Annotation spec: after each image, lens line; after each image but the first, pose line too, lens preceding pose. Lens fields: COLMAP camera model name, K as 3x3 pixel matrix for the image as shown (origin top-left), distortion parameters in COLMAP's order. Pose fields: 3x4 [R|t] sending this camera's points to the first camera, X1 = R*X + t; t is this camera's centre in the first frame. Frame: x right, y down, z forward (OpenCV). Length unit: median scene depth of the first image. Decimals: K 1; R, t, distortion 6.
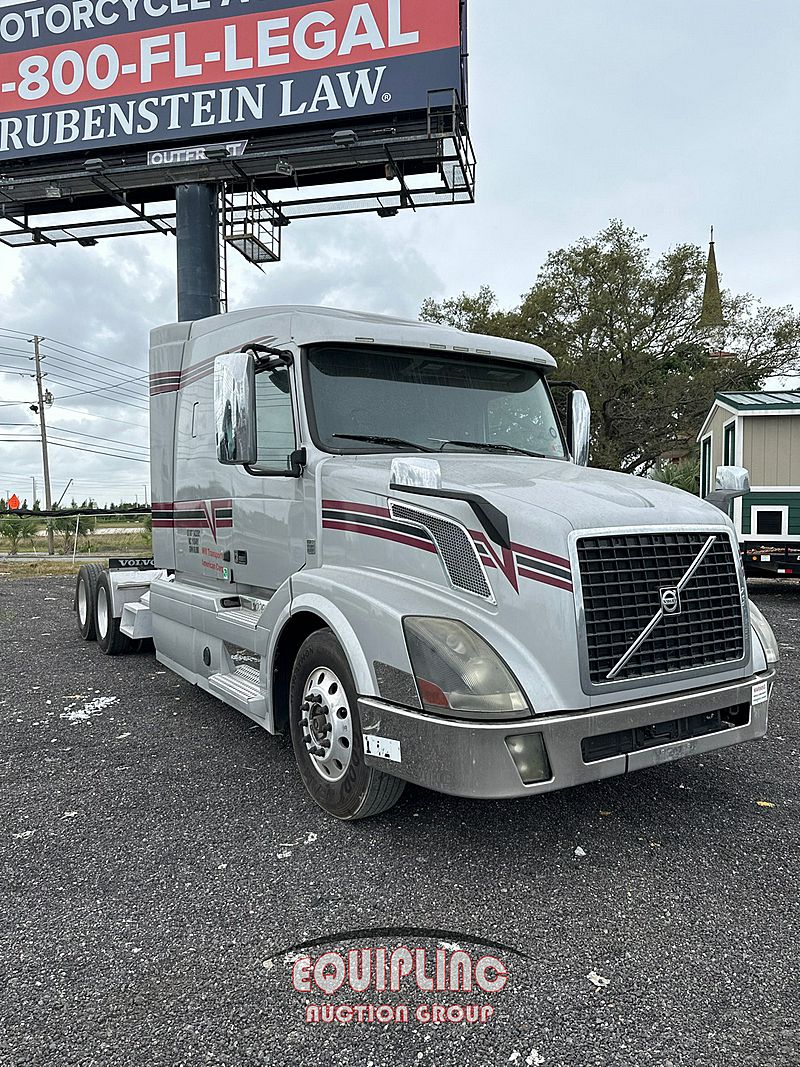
lens RADIAL K [[782.2, 0, 393.4], [0, 782.2, 547.1], [0, 0, 1]] dist [0.024267, -0.014172]
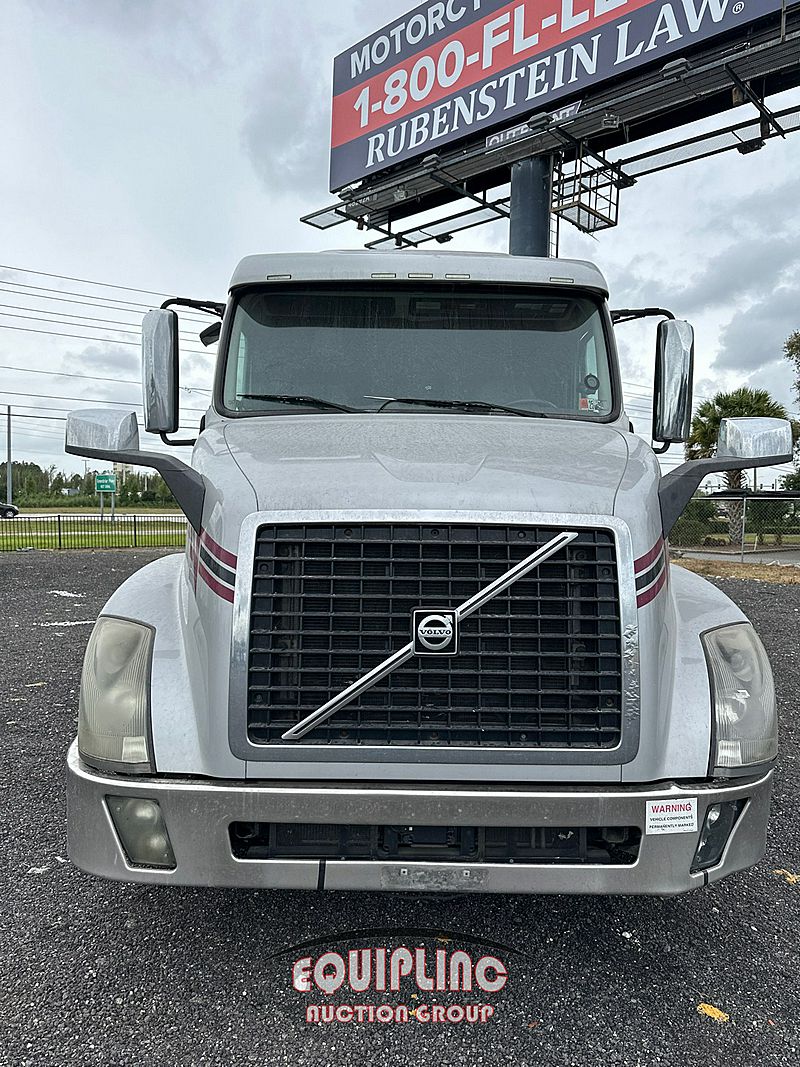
lens RADIAL K [[782.2, 0, 400.8], [0, 782.2, 538.8], [0, 0, 1]] dist [0.024267, -0.014172]
pose [[0.853068, 0.048916, -0.519502, 0.143005], [-0.048897, 0.998709, 0.013744, -0.002598], [0.519503, 0.013677, 0.854359, 0.102022]]
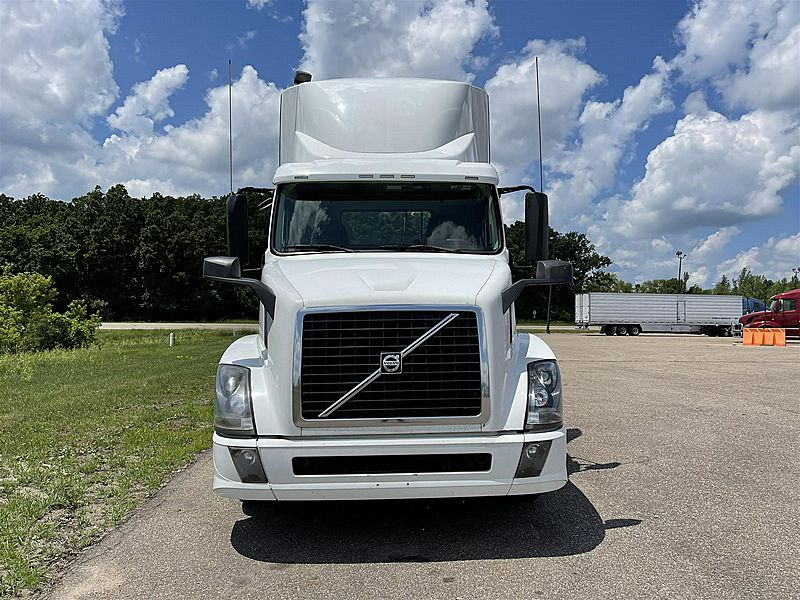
lens RADIAL K [[622.3, 0, 416.1], [0, 622.3, 300.6], [0, 0, 1]] dist [0.038899, -0.000930]
pose [[0.868838, 0.002015, -0.495092, 0.198201], [-0.019944, 0.999322, -0.030933, -0.000762], [0.494695, 0.036749, 0.868290, 0.028554]]
